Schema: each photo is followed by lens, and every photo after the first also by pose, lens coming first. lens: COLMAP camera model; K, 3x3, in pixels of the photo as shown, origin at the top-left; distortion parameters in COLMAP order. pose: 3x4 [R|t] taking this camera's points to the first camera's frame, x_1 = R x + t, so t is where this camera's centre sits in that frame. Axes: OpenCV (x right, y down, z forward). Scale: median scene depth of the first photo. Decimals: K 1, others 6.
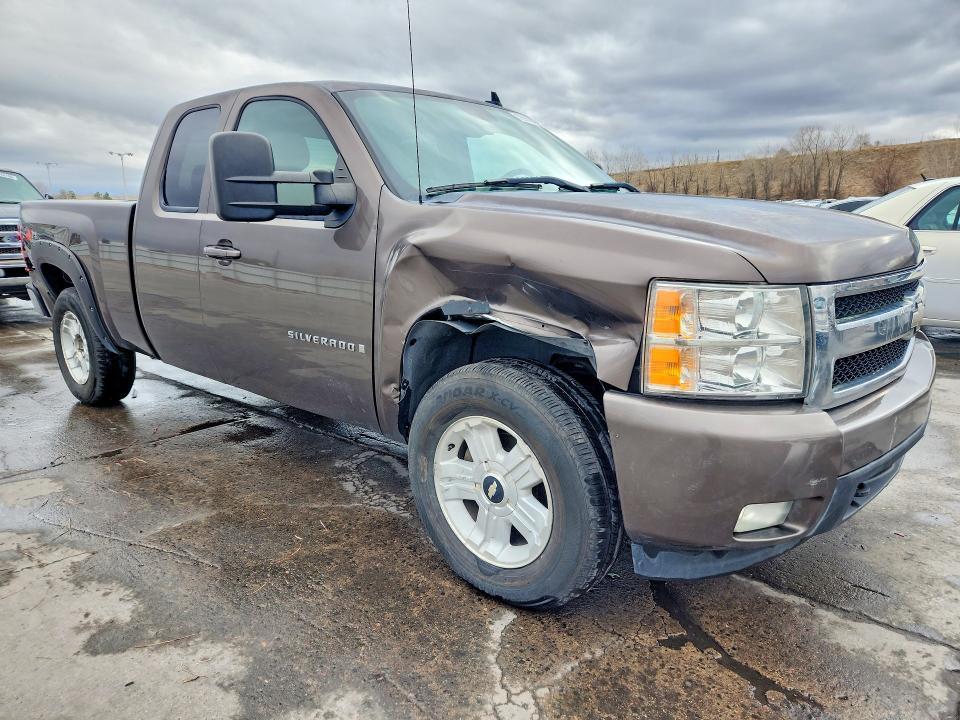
lens RADIAL K [[751.9, 0, 480.0], [0, 751.9, 360.0], [0, 0, 1]] dist [0.029747, -0.002021]
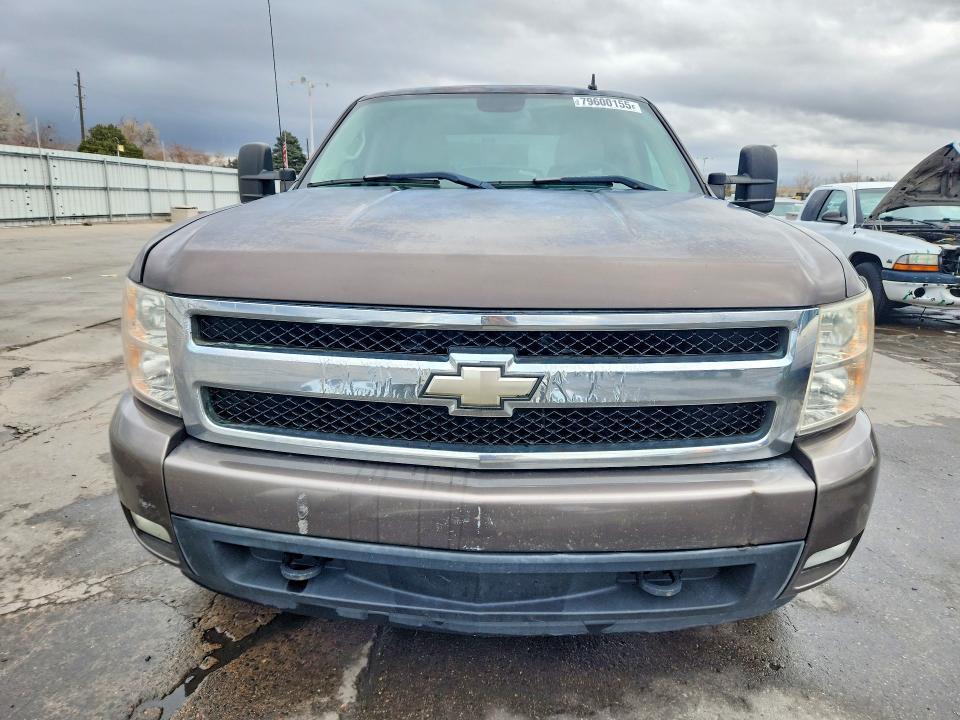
lens RADIAL K [[727.5, 0, 480.0], [0, 727.5, 360.0], [0, 0, 1]] dist [0.006203, 0.002042]
pose [[0.534408, 0.202288, -0.820663, 1.130141], [-0.180571, 0.975847, 0.122953, -0.168544], [0.825713, 0.082481, 0.558028, 0.689615]]
